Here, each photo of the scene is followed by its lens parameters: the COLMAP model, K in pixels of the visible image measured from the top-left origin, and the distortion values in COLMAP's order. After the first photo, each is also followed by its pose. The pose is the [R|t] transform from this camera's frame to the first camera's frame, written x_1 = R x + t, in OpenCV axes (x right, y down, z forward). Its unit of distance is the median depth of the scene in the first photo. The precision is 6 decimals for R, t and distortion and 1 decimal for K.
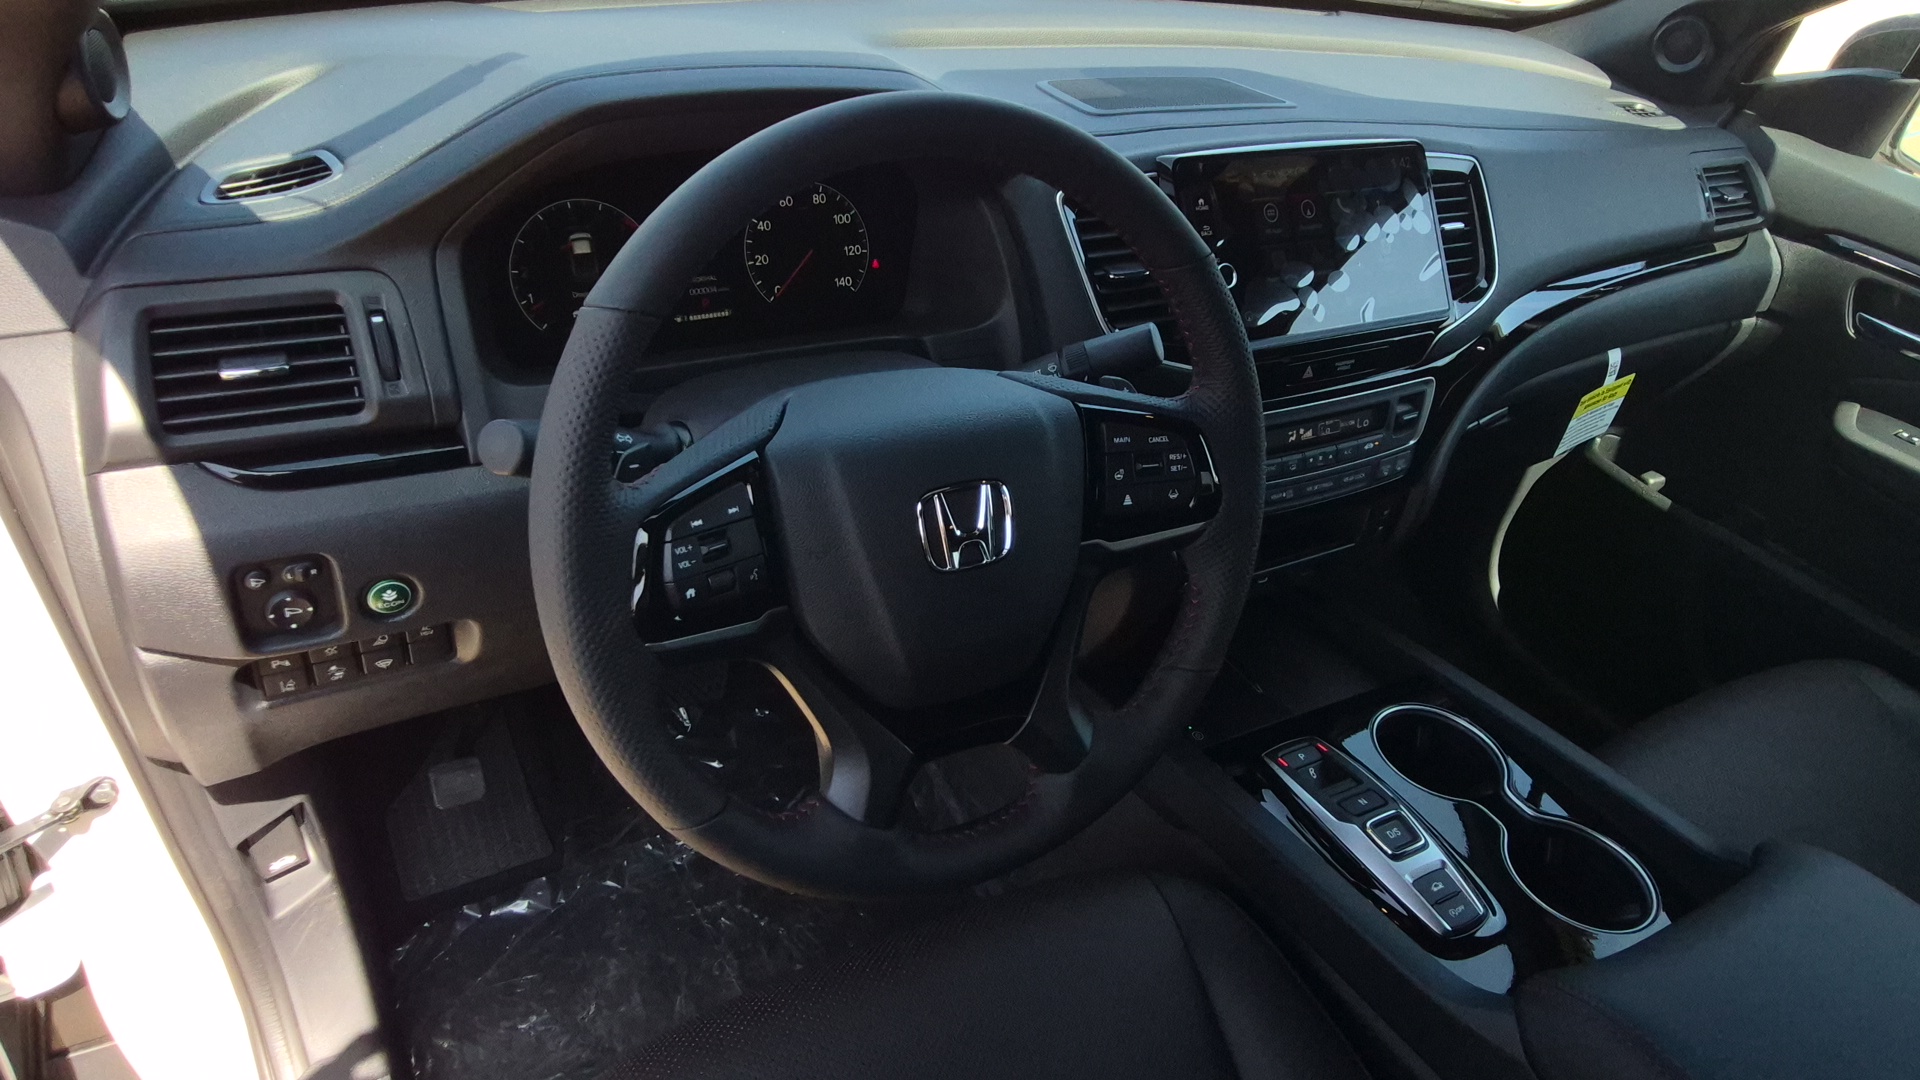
lens RADIAL K [[1197.2, 0, 966.3], [0, 1197.2, 505.0], [0, 0, 1]] dist [-0.001264, 0.000078]
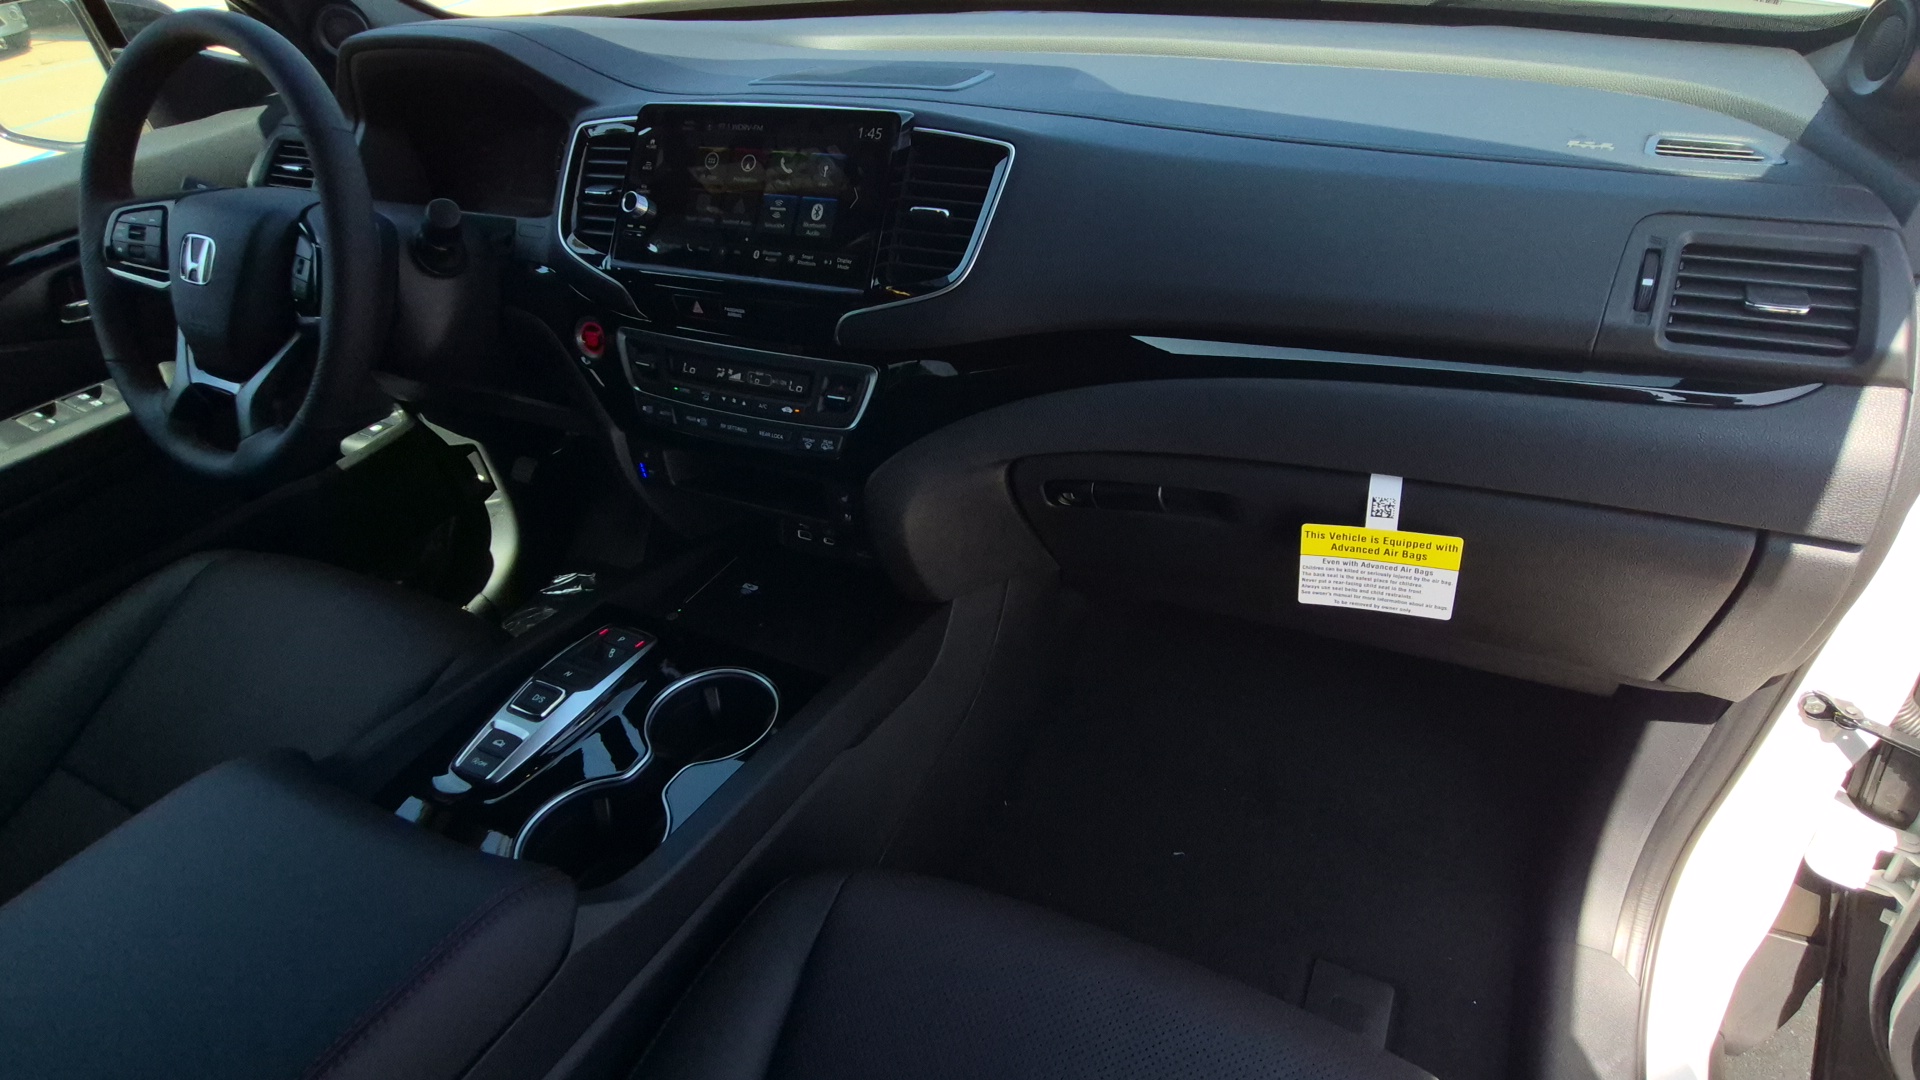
lens RADIAL K [[1025.9, 0, 962.8], [0, 1025.9, 508.9], [0, 0, 1]] dist [-0.004684, 0.000102]
pose [[0.542940, 0.315821, -0.778122, 1.074256], [-0.350156, 0.927335, 0.132058, -0.132700], [0.763286, 0.200764, 0.614075, 0.576450]]
